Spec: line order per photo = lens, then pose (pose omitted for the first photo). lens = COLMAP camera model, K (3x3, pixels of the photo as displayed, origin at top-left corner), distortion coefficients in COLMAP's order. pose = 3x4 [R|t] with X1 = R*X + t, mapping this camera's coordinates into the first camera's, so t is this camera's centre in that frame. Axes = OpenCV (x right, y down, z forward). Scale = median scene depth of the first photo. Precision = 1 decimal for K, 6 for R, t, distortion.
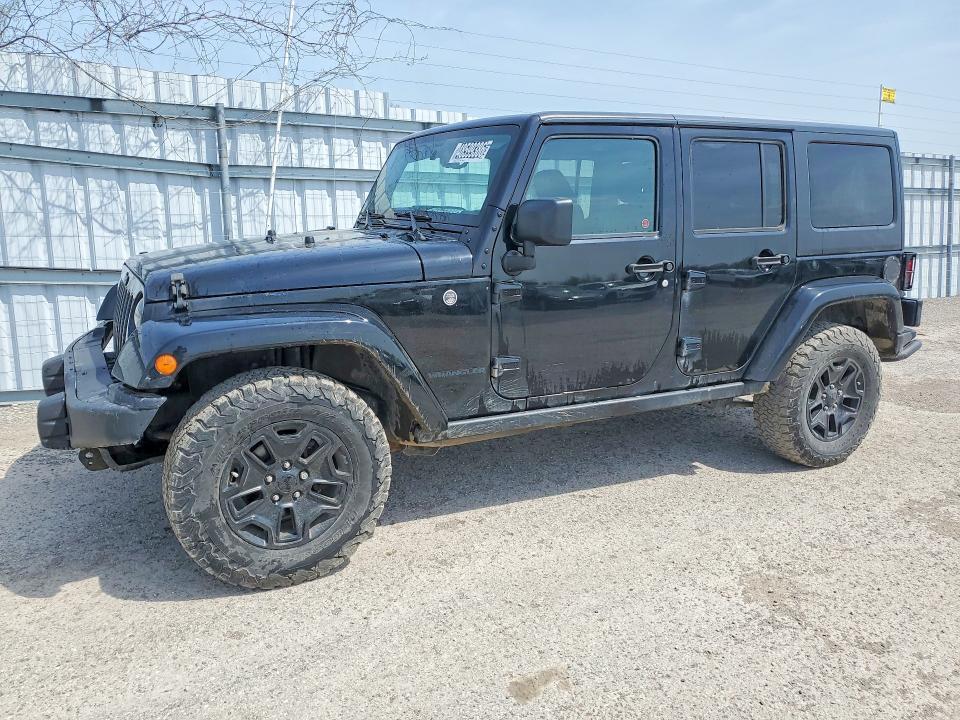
lens RADIAL K [[772.5, 0, 478.8], [0, 772.5, 361.0], [0, 0, 1]] dist [0.012593, -0.006248]
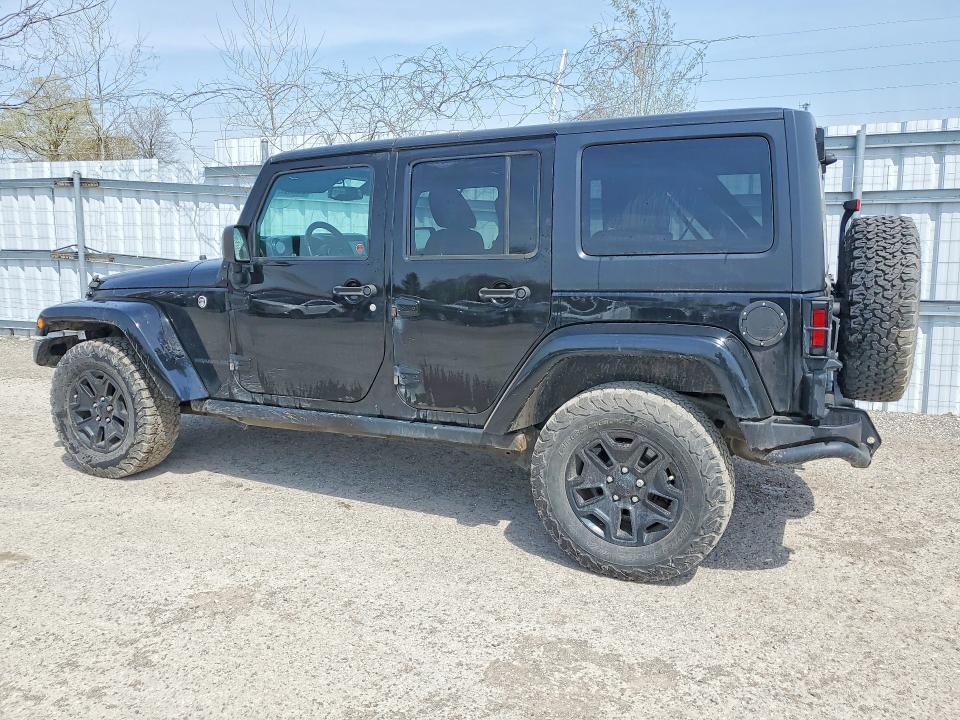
lens RADIAL K [[772.5, 0, 476.1], [0, 772.5, 356.2], [0, 0, 1]] dist [0.012593, -0.006248]
pose [[0.580758, 0.113313, -0.806151, 1.090656], [-0.152192, 0.987919, 0.029223, -0.084661], [0.799723, 0.105718, 0.590987, 0.506519]]
